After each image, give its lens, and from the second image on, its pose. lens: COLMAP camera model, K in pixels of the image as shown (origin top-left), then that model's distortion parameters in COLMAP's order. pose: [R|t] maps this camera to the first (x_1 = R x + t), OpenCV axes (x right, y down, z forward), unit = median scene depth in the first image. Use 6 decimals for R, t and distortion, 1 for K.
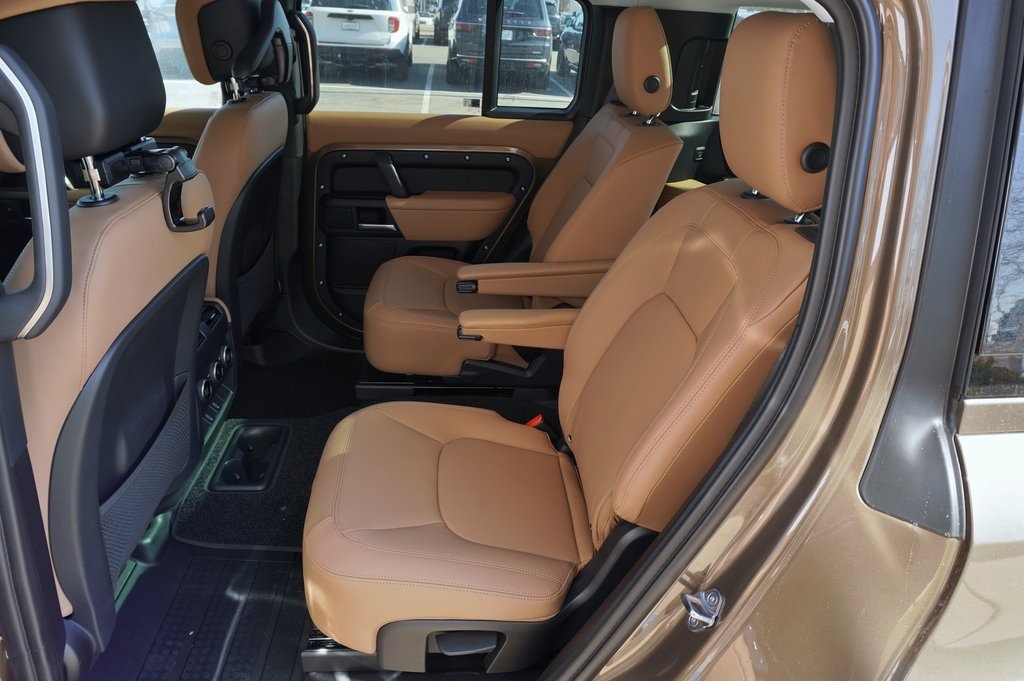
lens RADIAL K [[690.9, 0, 509.2], [0, 690.9, 337.1], [0, 0, 1]] dist [-0.038073, 0.033258]
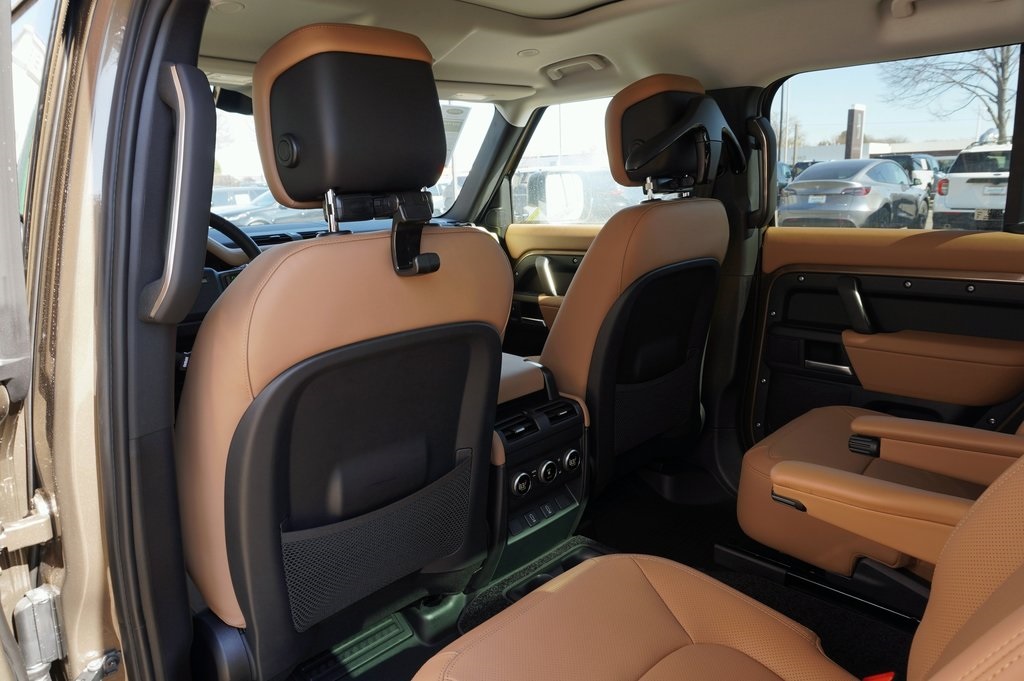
lens RADIAL K [[690.9, 0, 511.8], [0, 690.9, 342.8], [0, 0, 1]] dist [-0.038073, 0.033258]
pose [[0.664575, 0.107102, -0.739506, 0.152214], [-0.275515, 0.955065, -0.109277, 0.000102], [0.694572, 0.276368, 0.664221, 0.219701]]
